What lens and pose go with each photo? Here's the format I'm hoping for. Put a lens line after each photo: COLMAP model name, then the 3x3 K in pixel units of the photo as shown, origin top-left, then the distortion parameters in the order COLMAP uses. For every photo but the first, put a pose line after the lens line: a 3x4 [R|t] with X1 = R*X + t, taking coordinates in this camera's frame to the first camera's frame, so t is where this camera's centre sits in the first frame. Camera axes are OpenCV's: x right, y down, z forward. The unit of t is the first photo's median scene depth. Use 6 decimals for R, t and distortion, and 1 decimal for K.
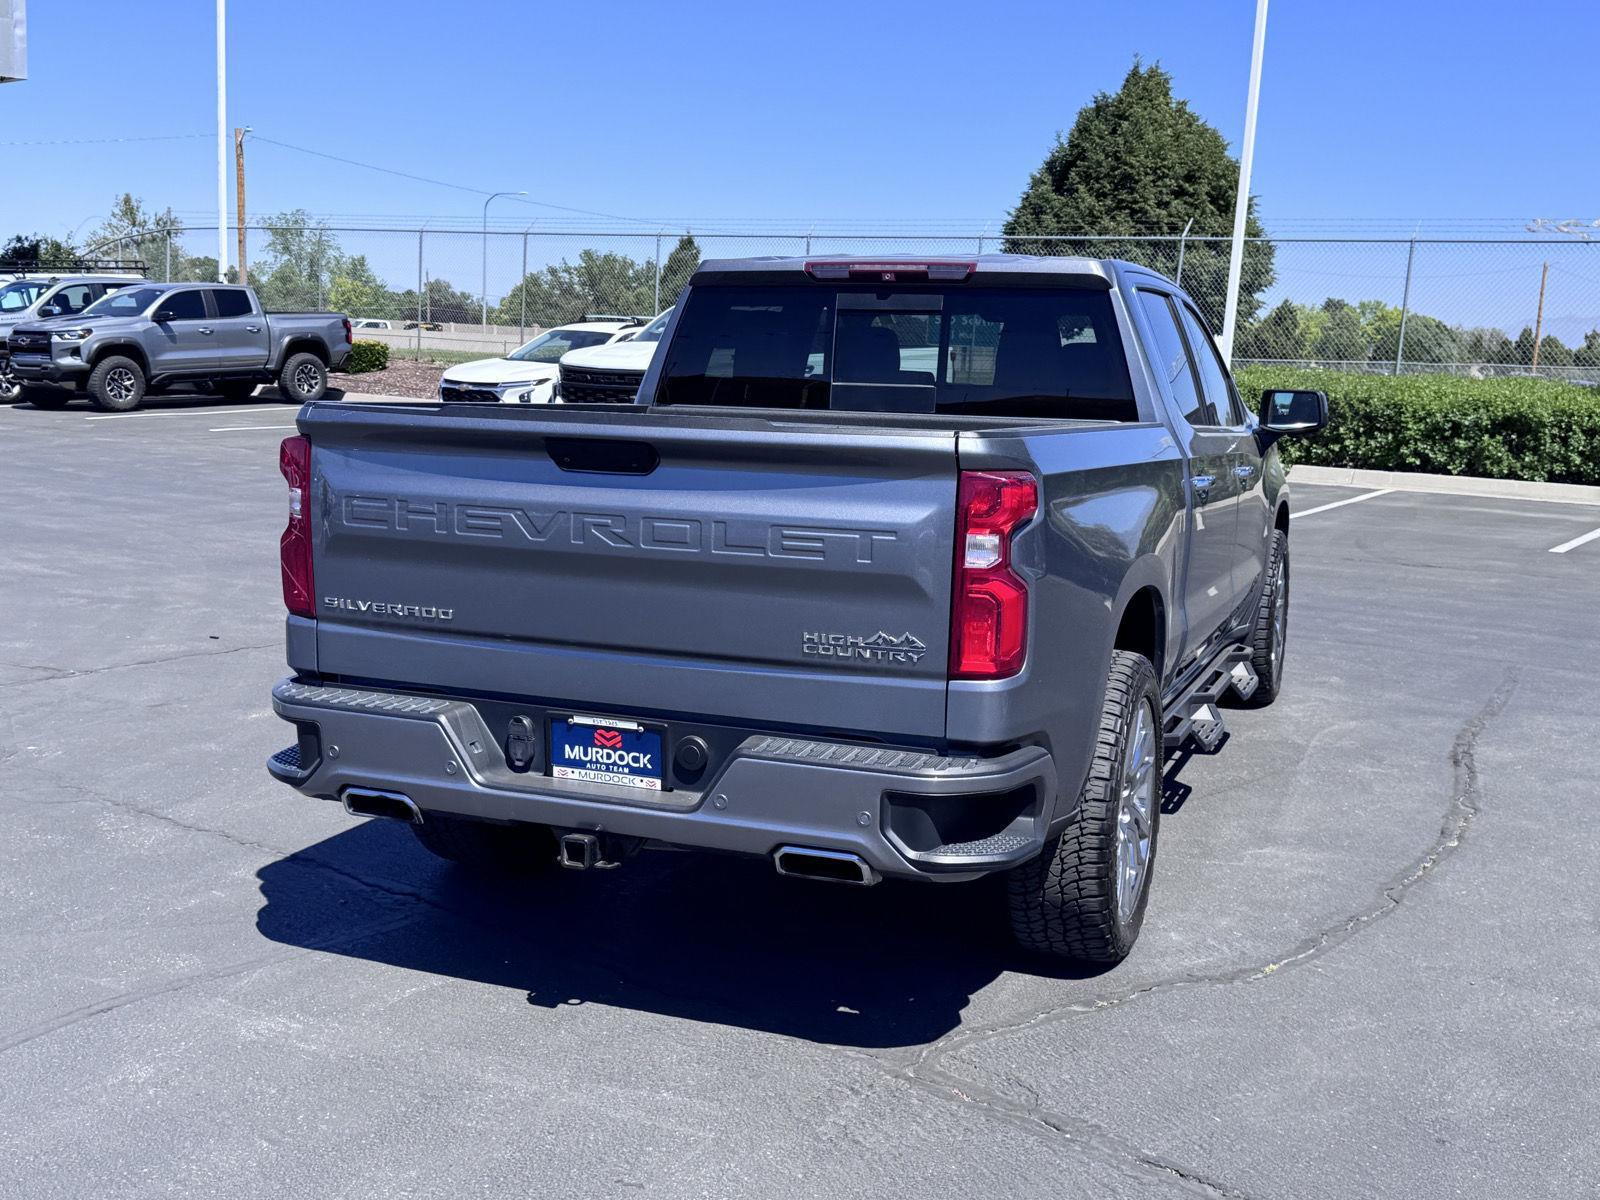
lens RADIAL K [[1692.8, 0, 800.0], [0, 1692.8, 612.0], [0, 0, 1]] dist [0.092881, 0.000000]
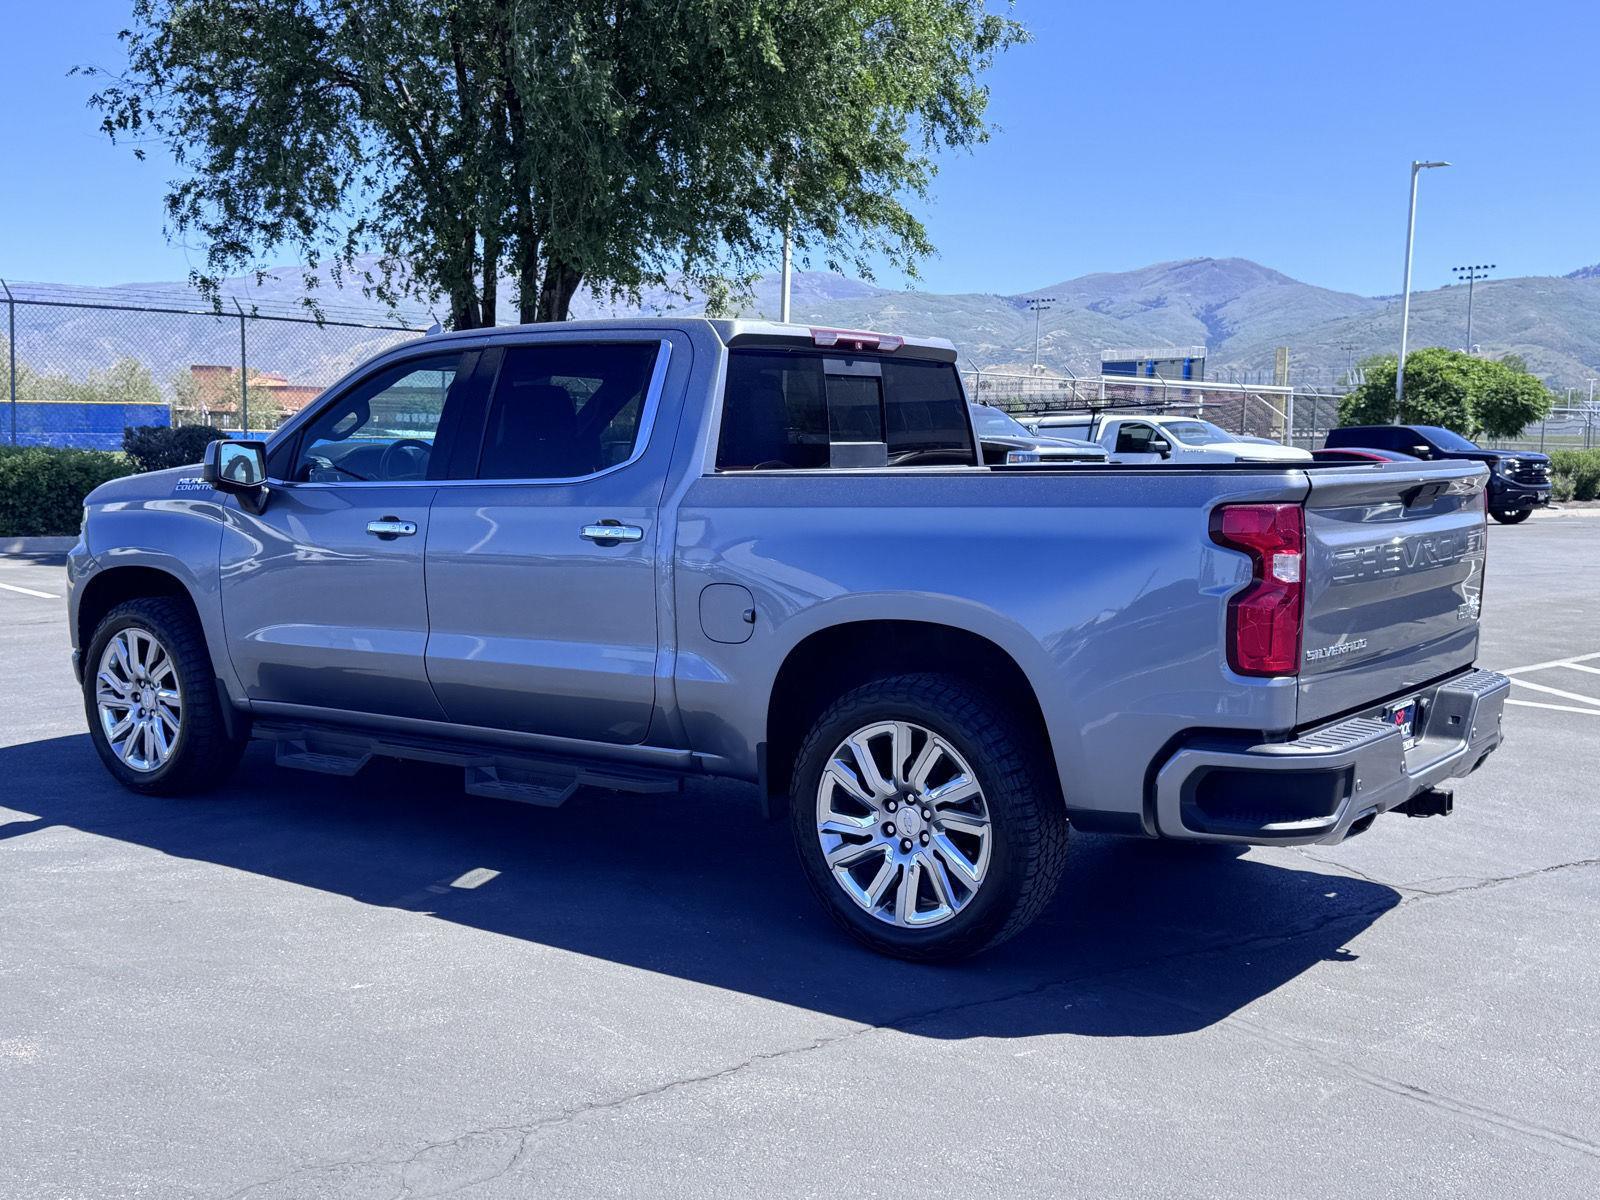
lens RADIAL K [[1692.8, 0, 788.7], [0, 1692.8, 609.2], [0, 0, 1]] dist [0.092881, 0.000000]
pose [[0.281476, -0.127211, 0.951099, -1.067089], [0.150249, 0.984790, 0.087252, -0.136641], [-0.947732, 0.118343, 0.296308, 0.765025]]
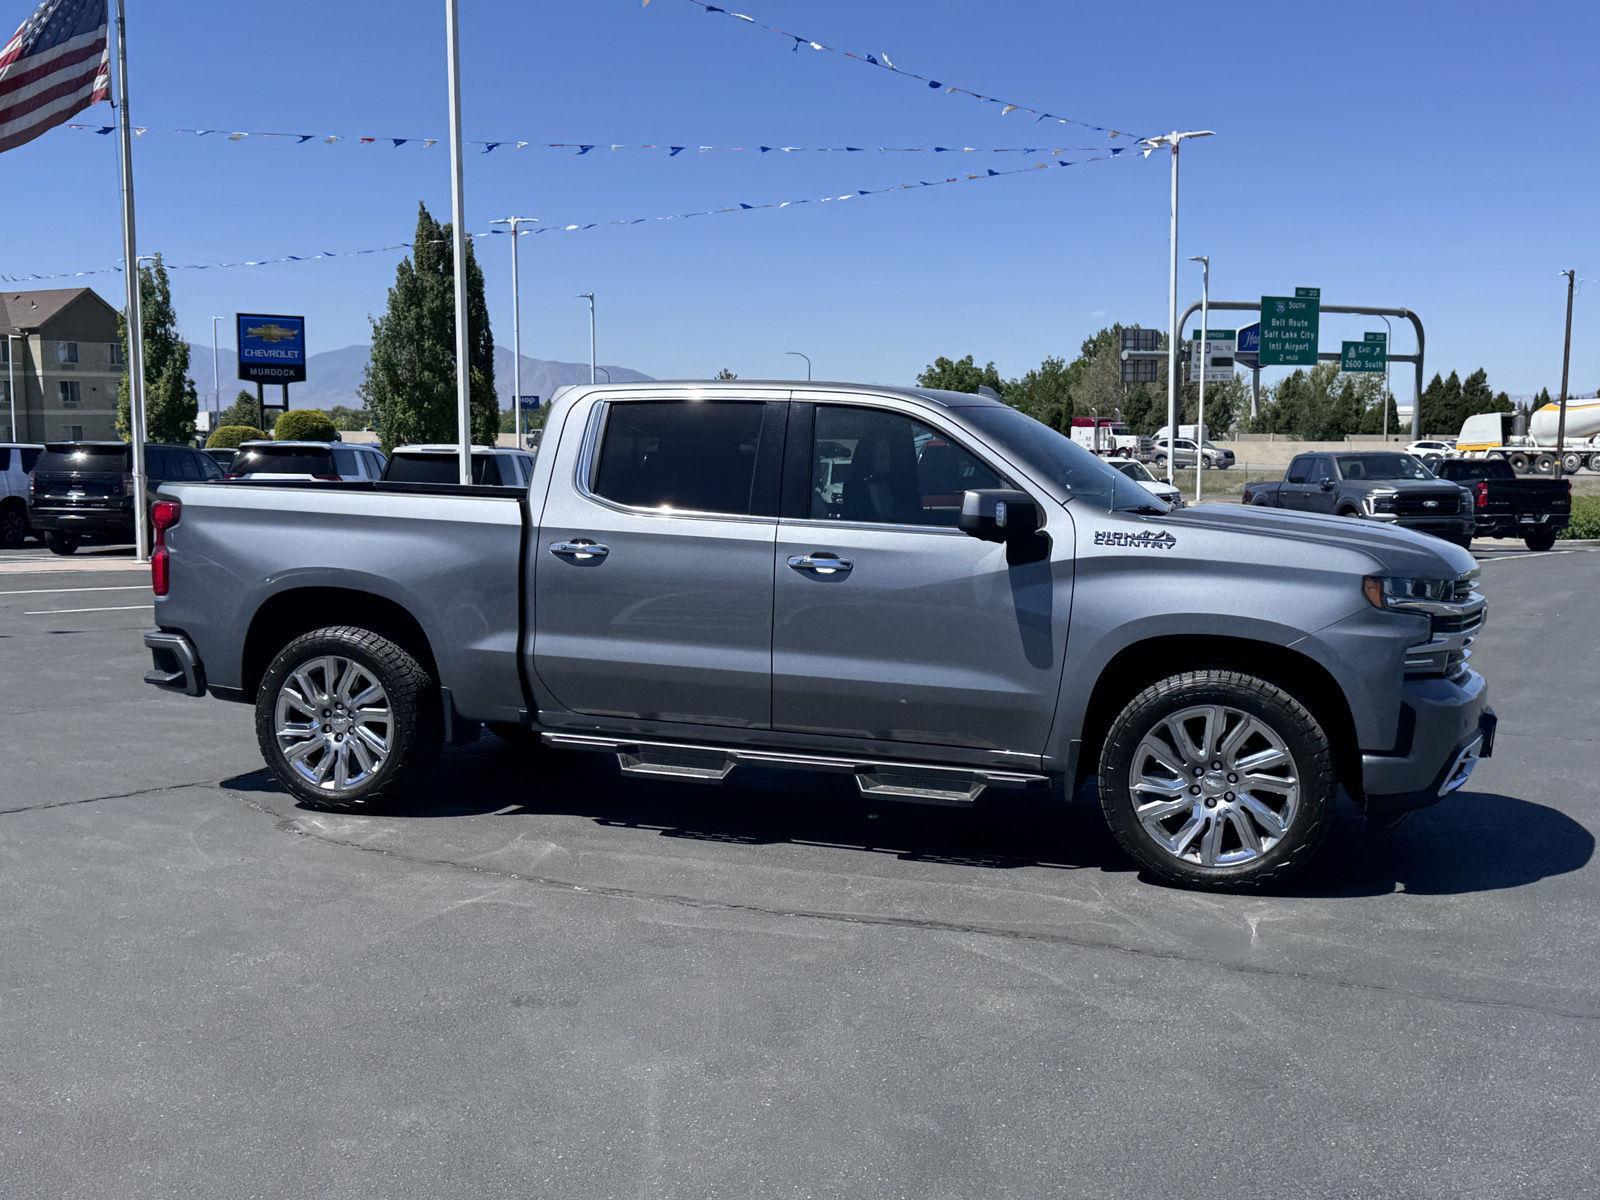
lens RADIAL K [[1692.8, 0, 792.6], [0, 1692.8, 624.5], [0, 0, 1]] dist [0.092881, 0.000000]
pose [[0.035405, 0.069752, -0.996936, 1.585497], [-0.160577, 0.984997, 0.063214, -0.132066], [0.986388, 0.157847, 0.046074, 1.157271]]
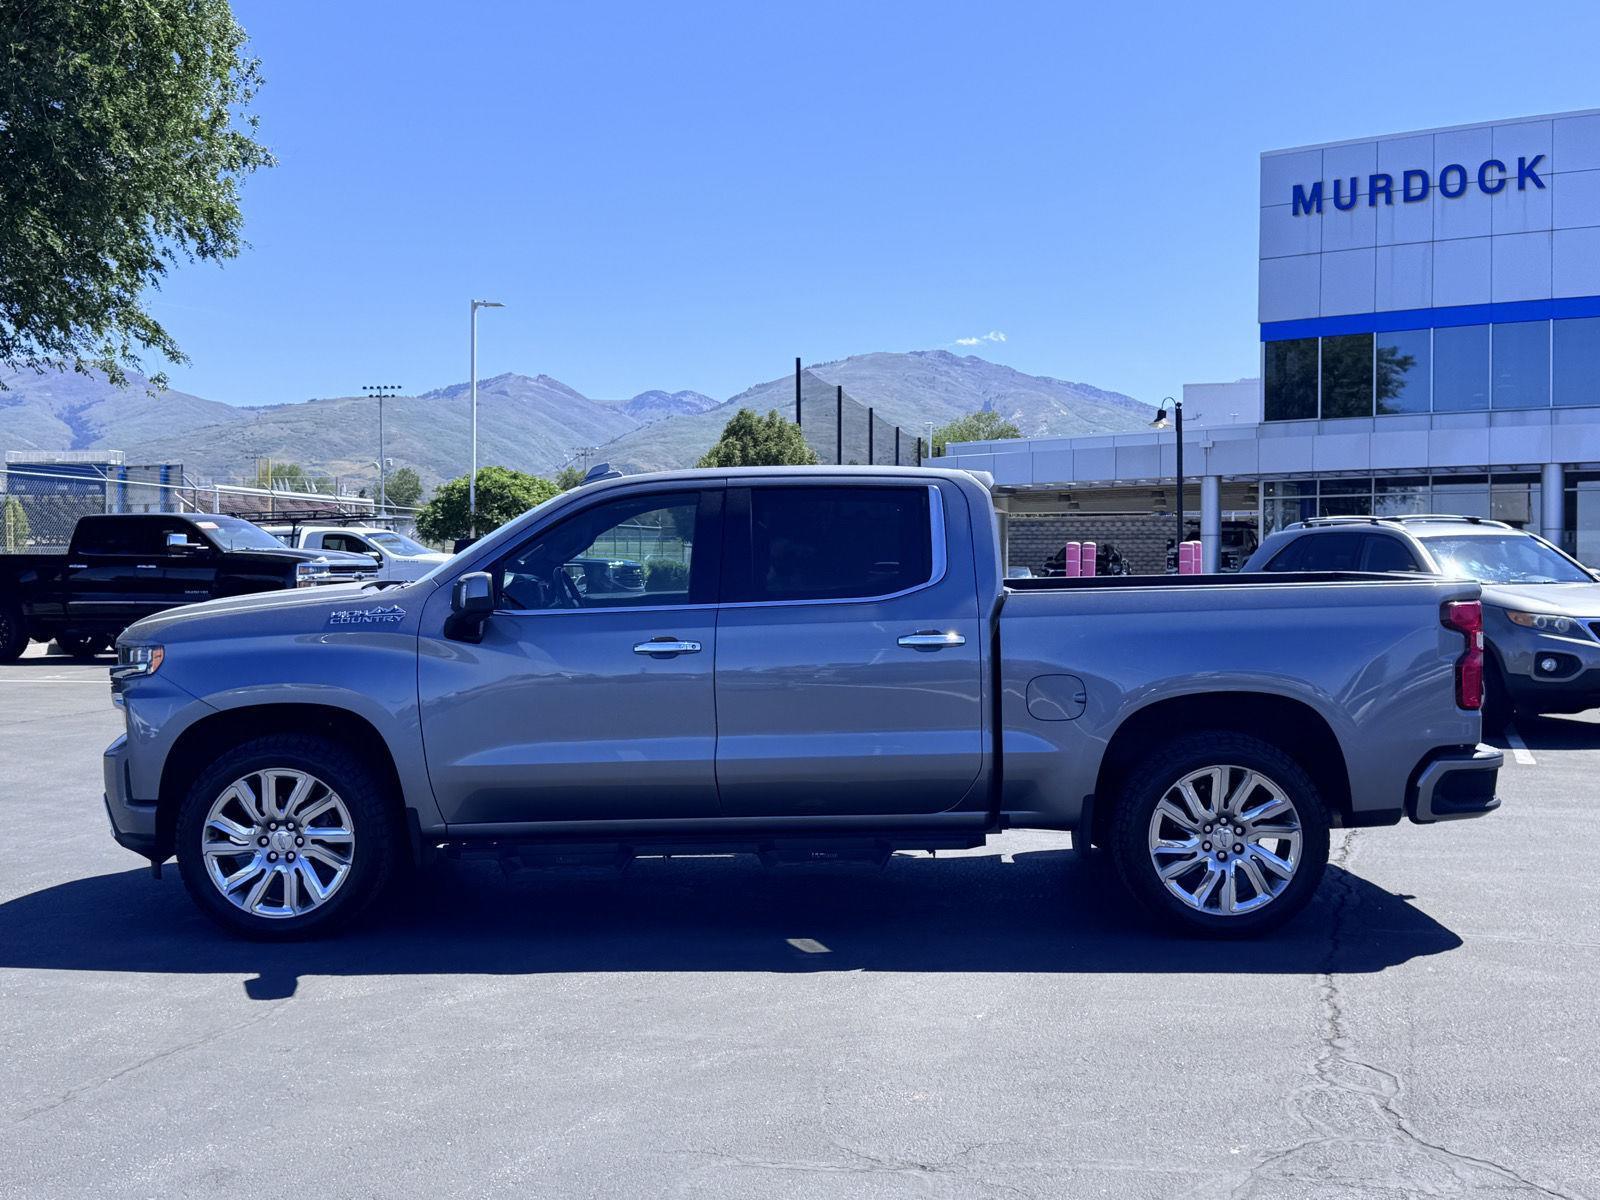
lens RADIAL K [[1692.8, 0, 785.5], [0, 1692.8, 593.9], [0, 0, 1]] dist [0.092881, 0.000000]
pose [[-0.336377, -0.059102, 0.939871, -1.269601], [0.137623, 0.984229, 0.111146, -0.301064], [-0.931617, 0.166735, -0.322938, 1.681546]]
